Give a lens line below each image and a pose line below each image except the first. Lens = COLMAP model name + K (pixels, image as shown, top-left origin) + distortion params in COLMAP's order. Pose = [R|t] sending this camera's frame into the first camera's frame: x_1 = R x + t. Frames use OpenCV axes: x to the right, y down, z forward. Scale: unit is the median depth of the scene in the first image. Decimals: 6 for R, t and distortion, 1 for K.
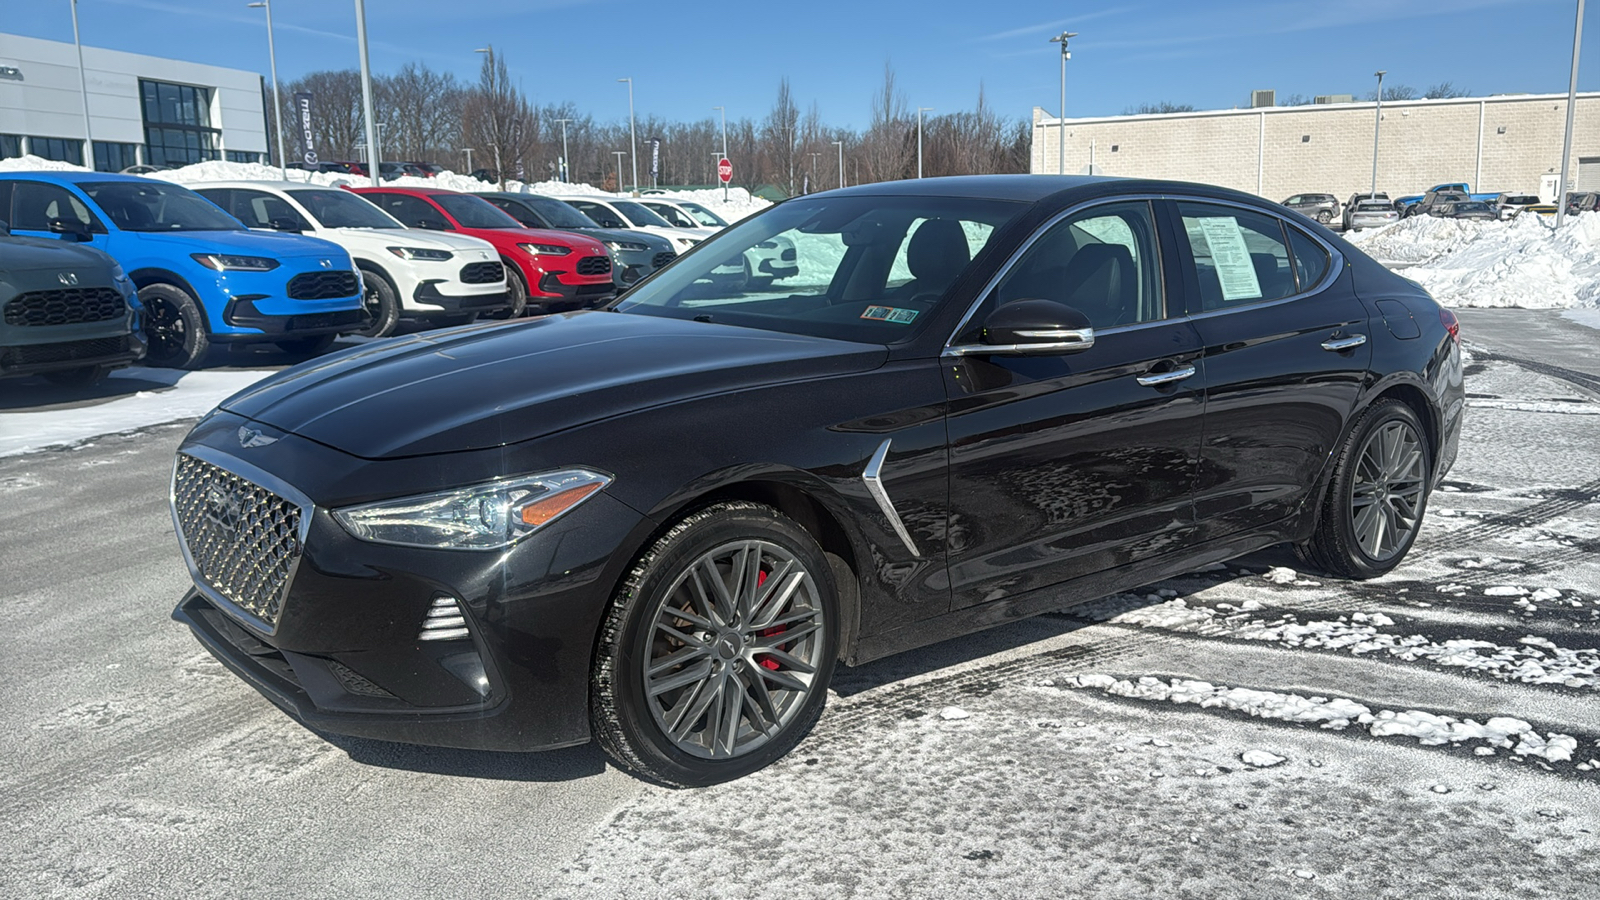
lens RADIAL K [[1340.8, 0, 820.9], [0, 1340.8, 462.9], [0, 0, 1]] dist [0.131046, -0.219791]
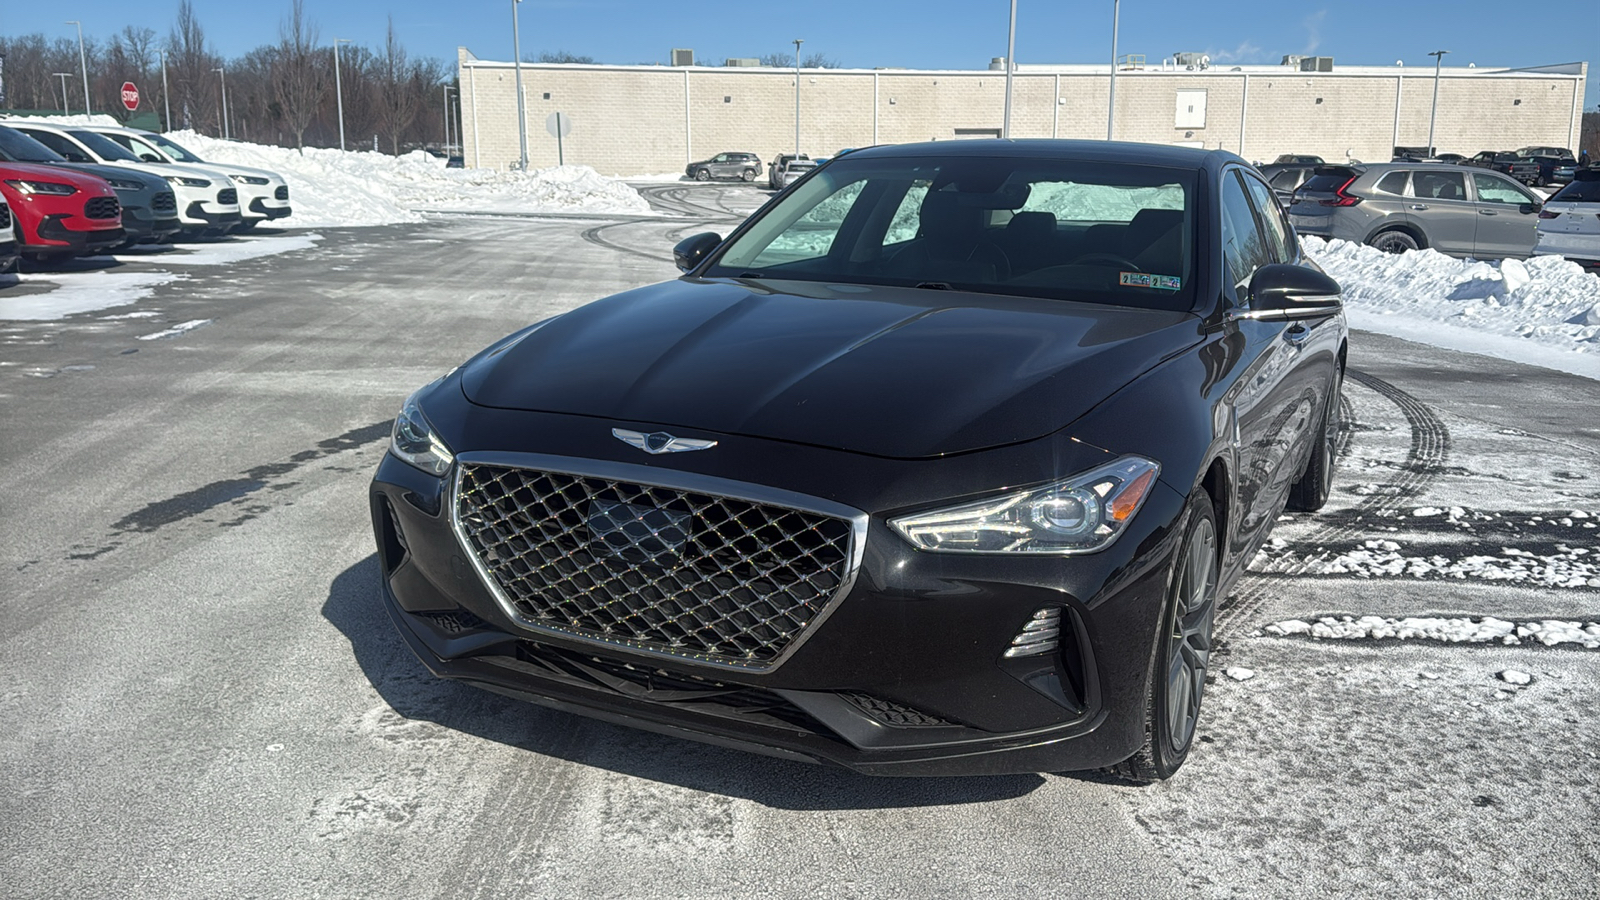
lens RADIAL K [[1340.8, 0, 826.8], [0, 1340.8, 462.5], [0, 0, 1]] dist [0.131046, -0.219791]
pose [[0.909026, -0.060906, 0.412266, -0.503826], [0.046046, 0.997885, 0.045894, -0.029405], [-0.414189, -0.022736, 0.909907, 0.165925]]
